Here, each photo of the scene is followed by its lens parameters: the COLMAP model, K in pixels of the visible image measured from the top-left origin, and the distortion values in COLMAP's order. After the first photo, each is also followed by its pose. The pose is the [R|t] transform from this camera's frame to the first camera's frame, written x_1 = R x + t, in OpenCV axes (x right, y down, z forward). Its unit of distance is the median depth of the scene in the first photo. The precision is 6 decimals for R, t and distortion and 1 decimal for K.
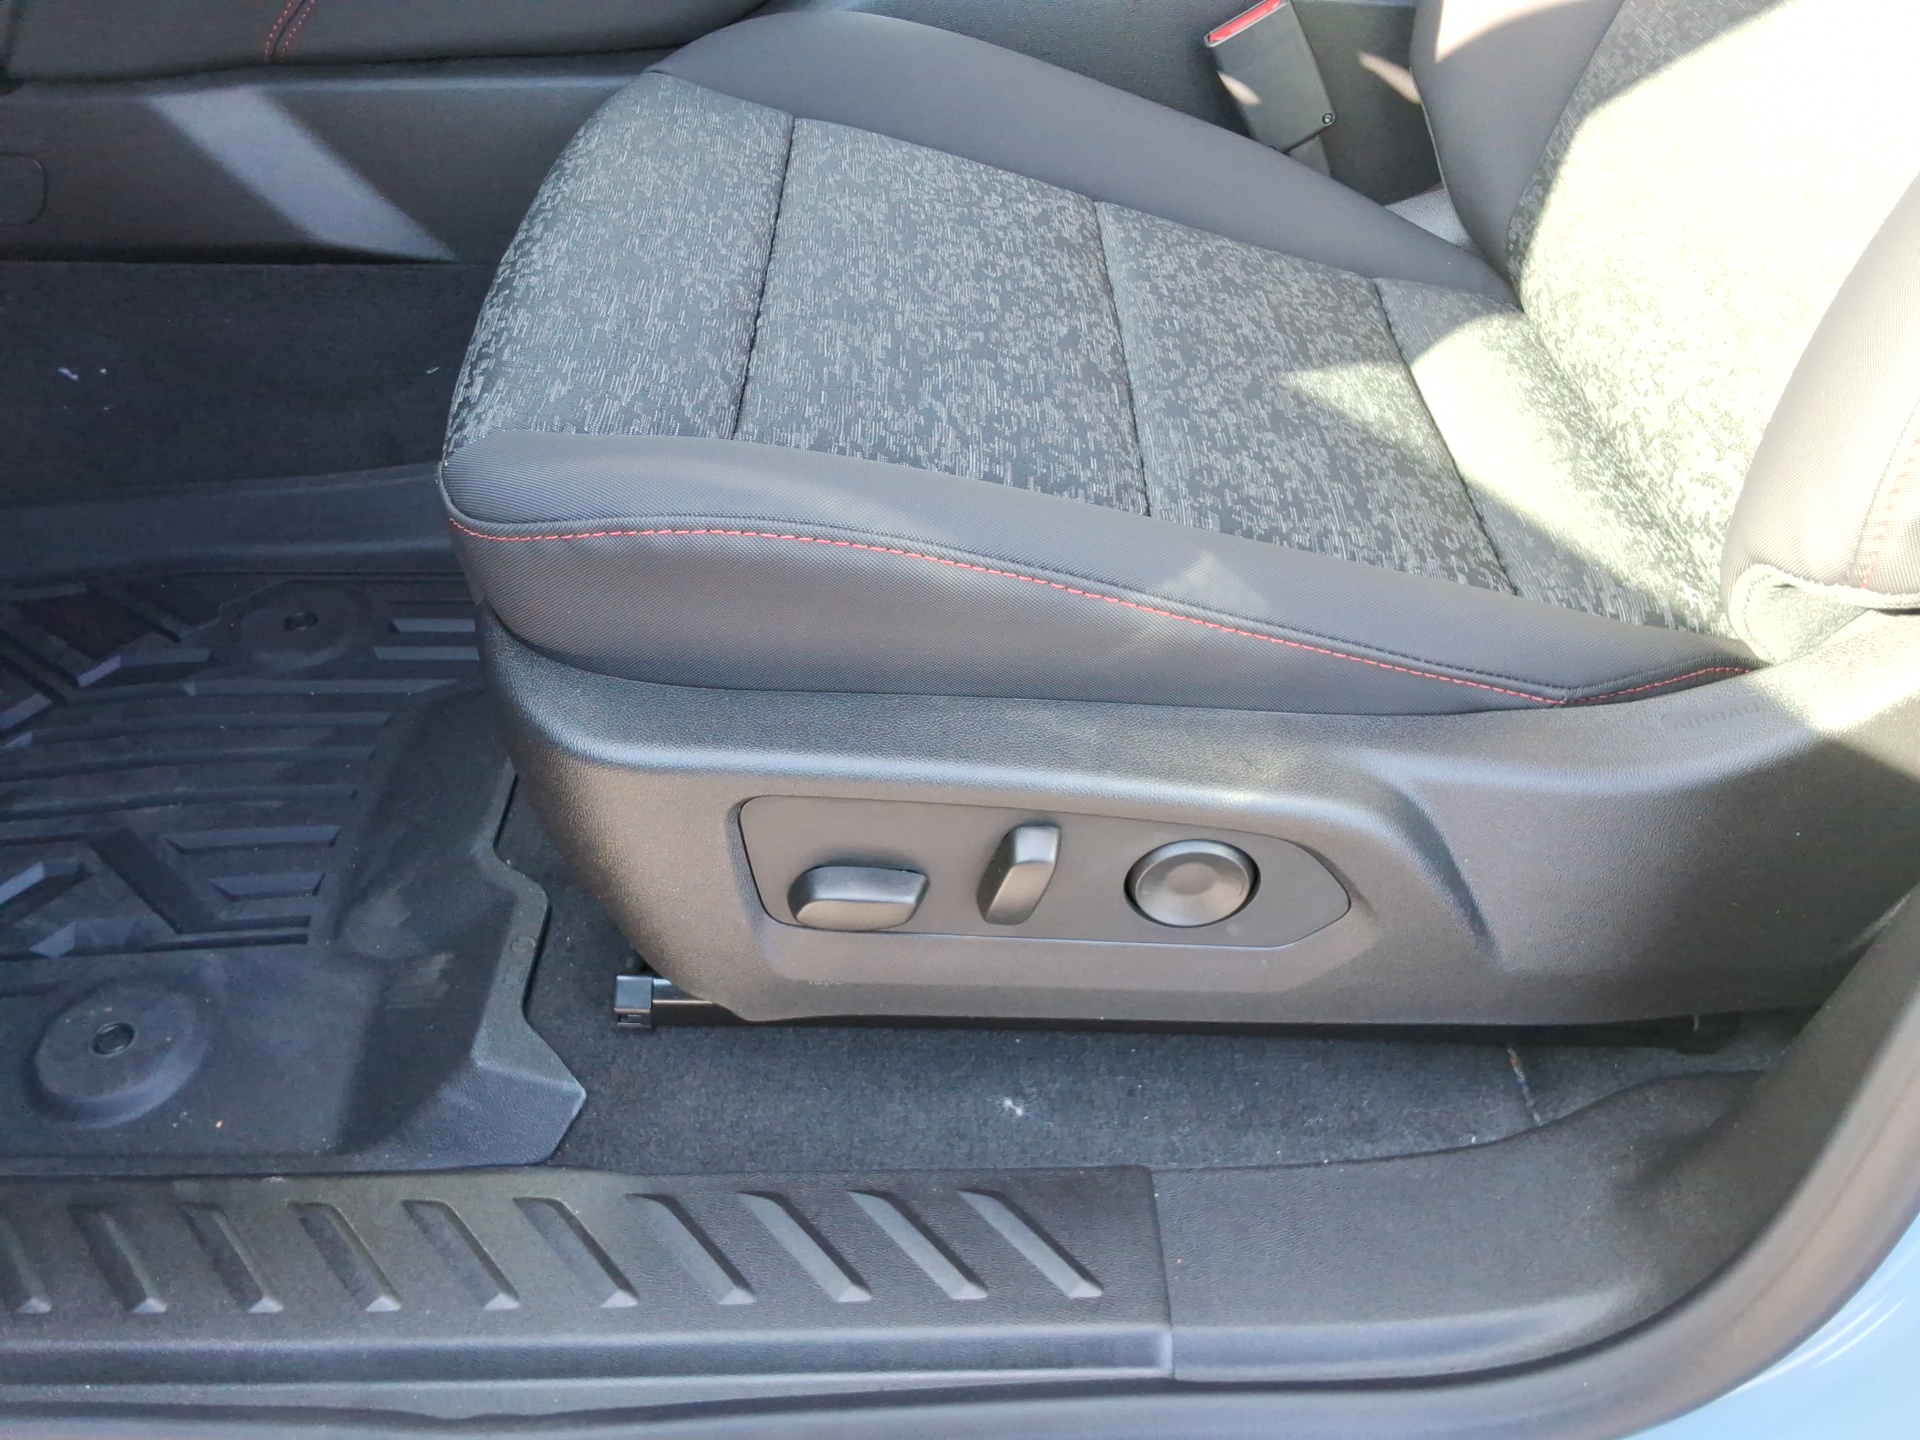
lens RADIAL K [[1530.0, 0, 955.0], [0, 1530.0, 713.4], [0, 0, 1]] dist [0.102594, -0.159222]
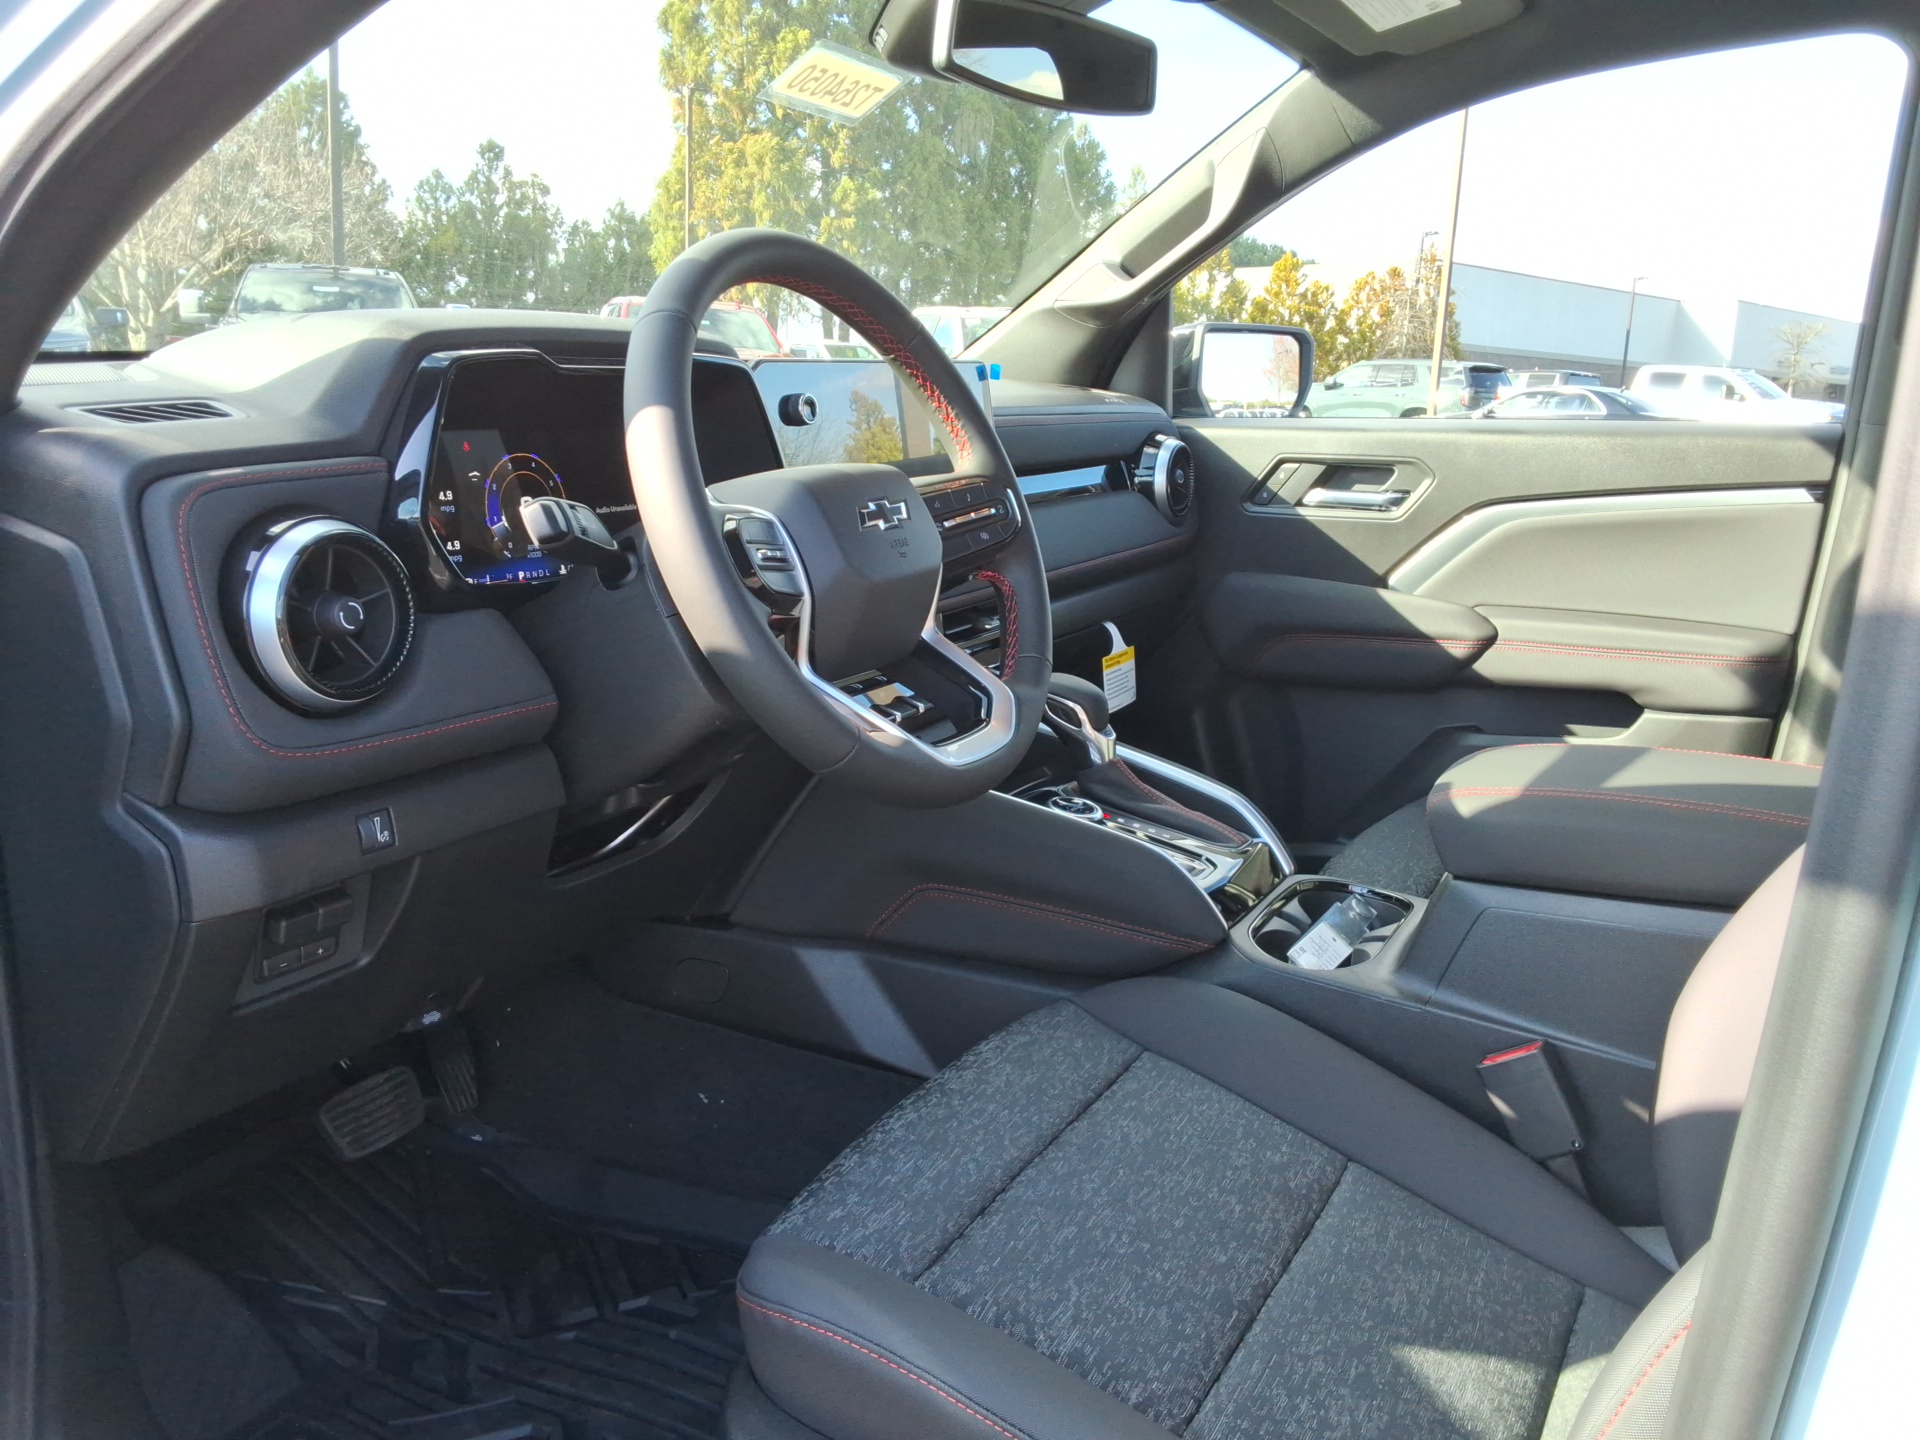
lens RADIAL K [[1530.0, 0, 975.8], [0, 1530.0, 704.6], [0, 0, 1]] dist [0.102594, -0.159222]
pose [[0.867908, 0.109767, -0.484446, 0.393191], [-0.321614, 0.867432, -0.379640, -0.067983], [0.378552, 0.485297, 0.788153, -0.318862]]
